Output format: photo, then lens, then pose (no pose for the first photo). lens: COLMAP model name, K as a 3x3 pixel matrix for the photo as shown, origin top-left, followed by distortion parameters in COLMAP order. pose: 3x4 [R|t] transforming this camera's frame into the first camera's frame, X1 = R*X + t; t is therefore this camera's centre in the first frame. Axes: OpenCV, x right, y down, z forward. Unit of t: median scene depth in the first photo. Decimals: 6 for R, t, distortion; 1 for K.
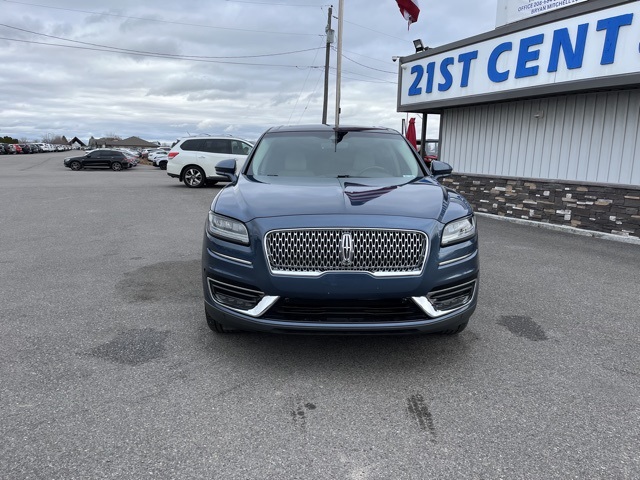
lens RADIAL K [[482.4, 0, 321.8], [0, 482.4, 242.6], [0, 0, 1]] dist [0.083203, -0.111574]
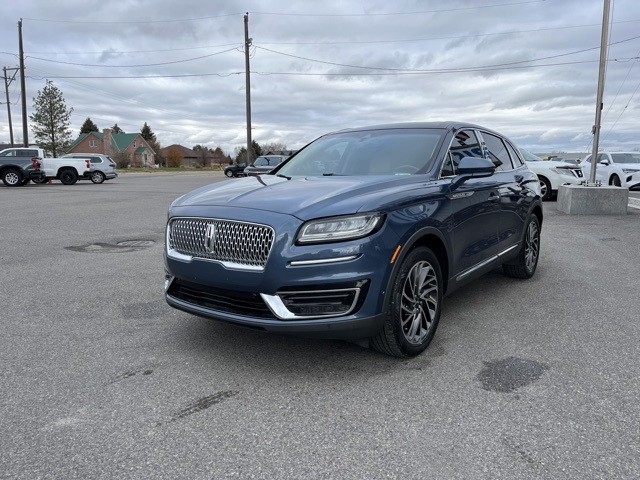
lens RADIAL K [[482.4, 0, 325.0], [0, 482.4, 235.9], [0, 0, 1]] dist [0.083203, -0.111574]
pose [[0.786413, 0.068330, -0.613910, 0.889523], [-0.092821, 0.995650, -0.008085, -0.006818], [0.610687, 0.063342, 0.789335, 0.309143]]
